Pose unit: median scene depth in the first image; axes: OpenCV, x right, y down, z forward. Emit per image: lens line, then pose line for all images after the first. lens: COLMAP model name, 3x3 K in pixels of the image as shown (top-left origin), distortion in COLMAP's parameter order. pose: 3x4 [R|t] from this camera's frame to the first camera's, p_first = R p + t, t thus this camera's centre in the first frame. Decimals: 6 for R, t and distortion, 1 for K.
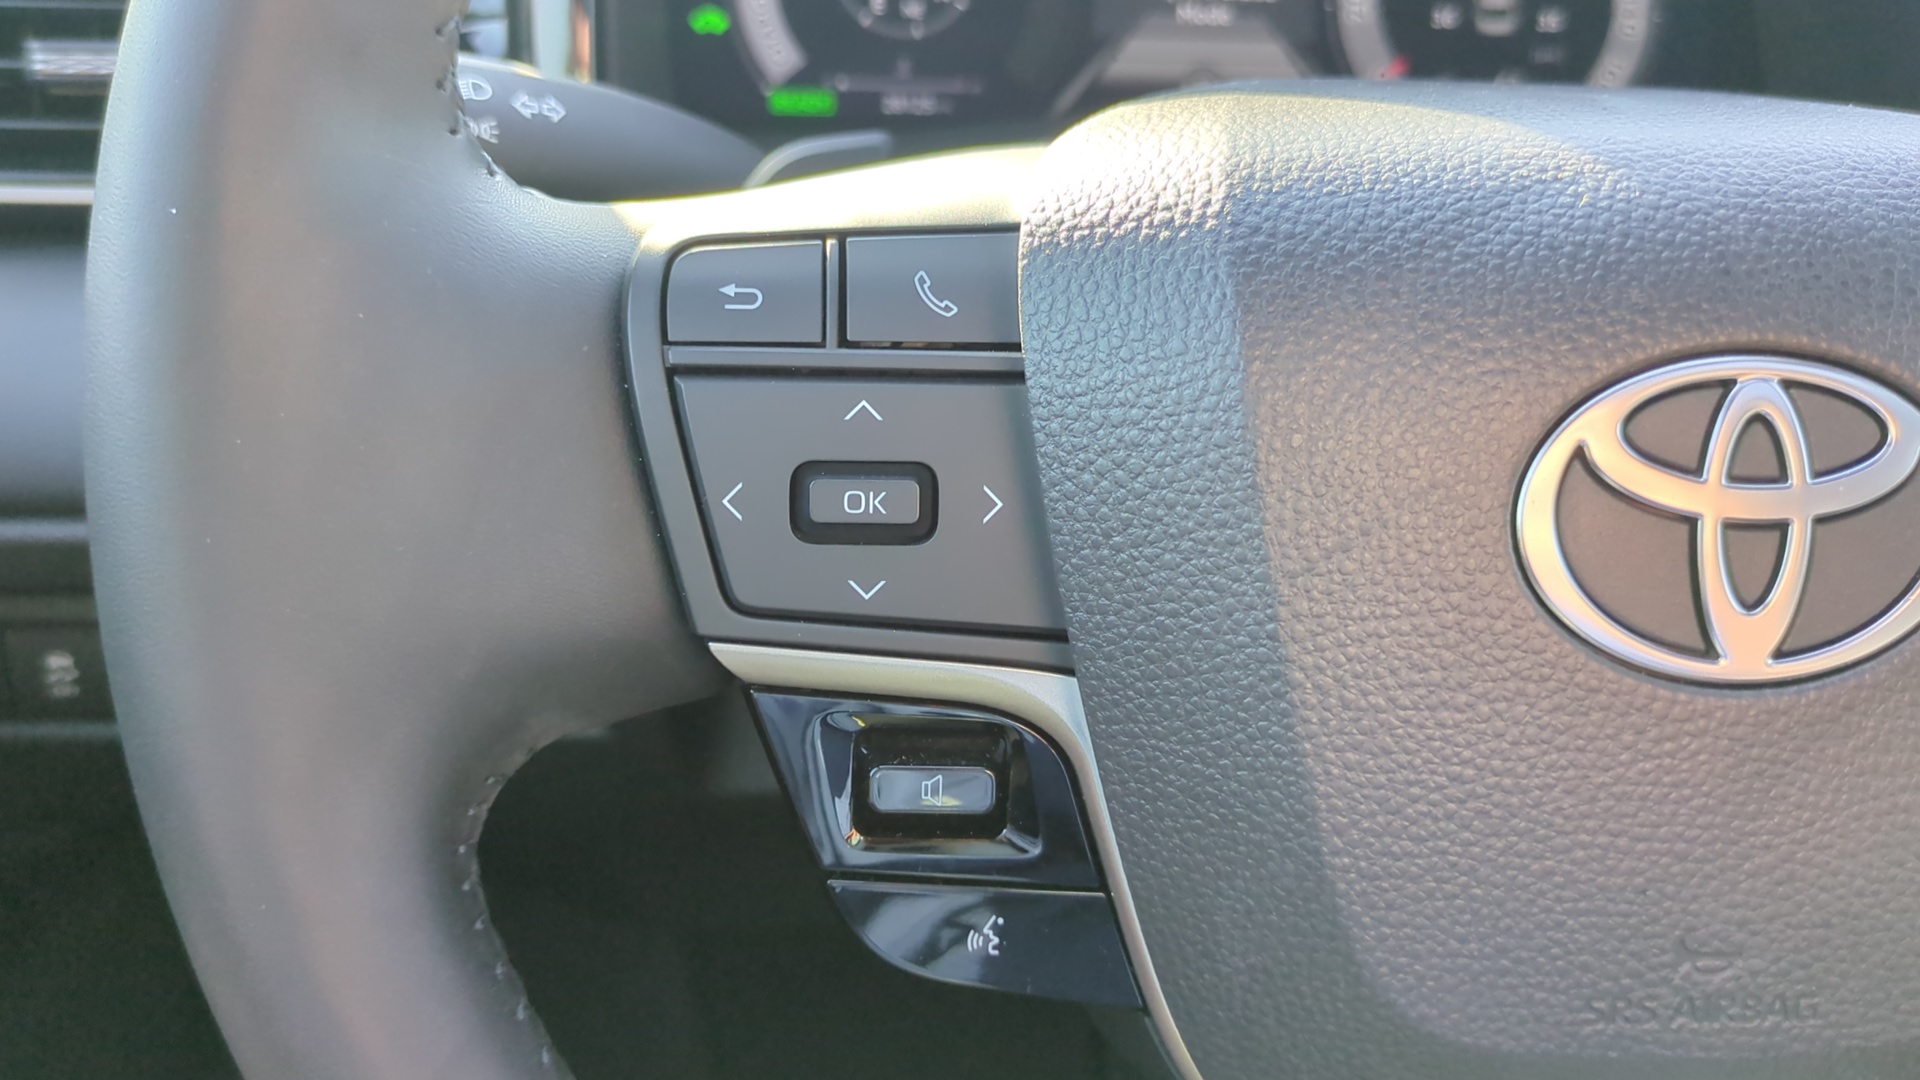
lens RADIAL K [[1911.1, 0, 958.9], [0, 1911.1, 586.4], [0, 0, 1]] dist [0.012317, 0.001639]
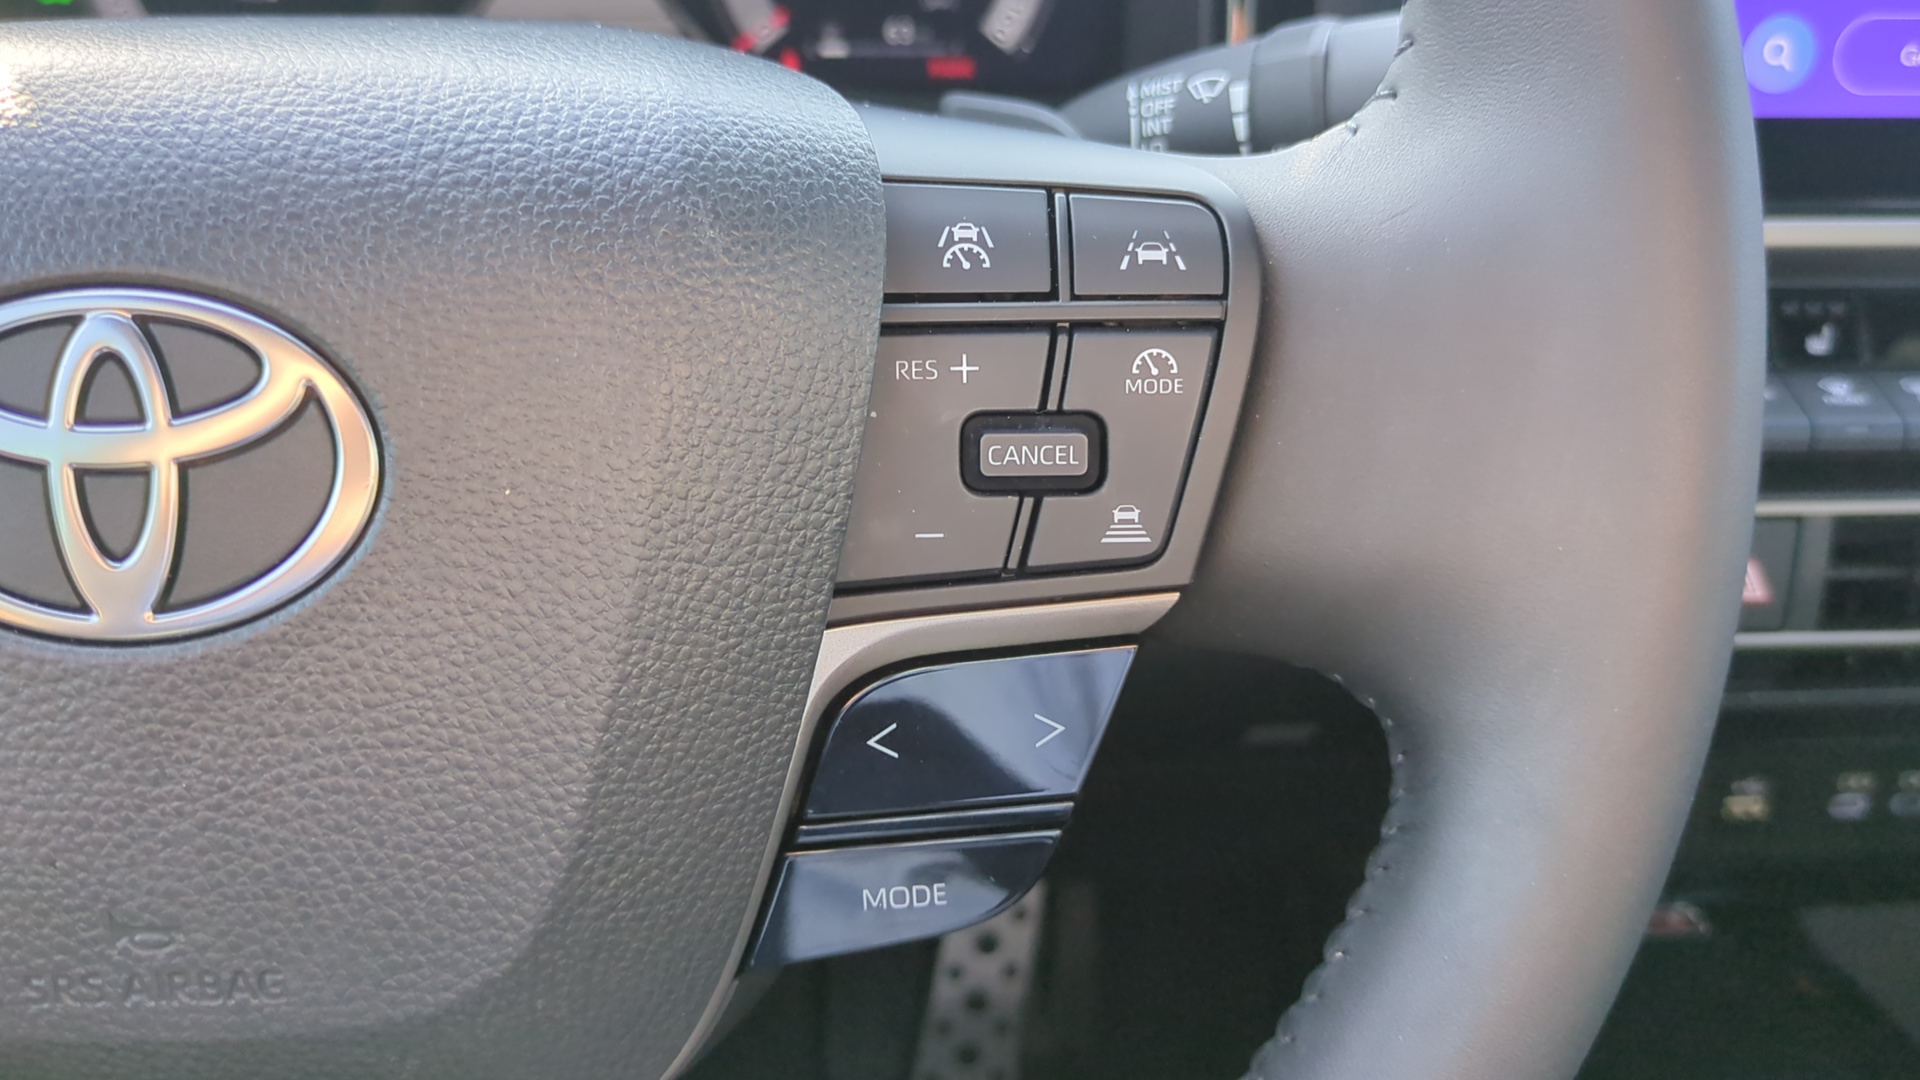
lens RADIAL K [[1893.4, 0, 960.0], [0, 1893.4, 540.0], [0, 0, 1]] dist [0.050372, -0.021913]
pose [[0.991663, -0.022418, -0.126892, 0.922461], [0.022503, 0.999746, -0.000763, 0.011653], [0.126877, -0.002099, 0.991916, 0.122684]]
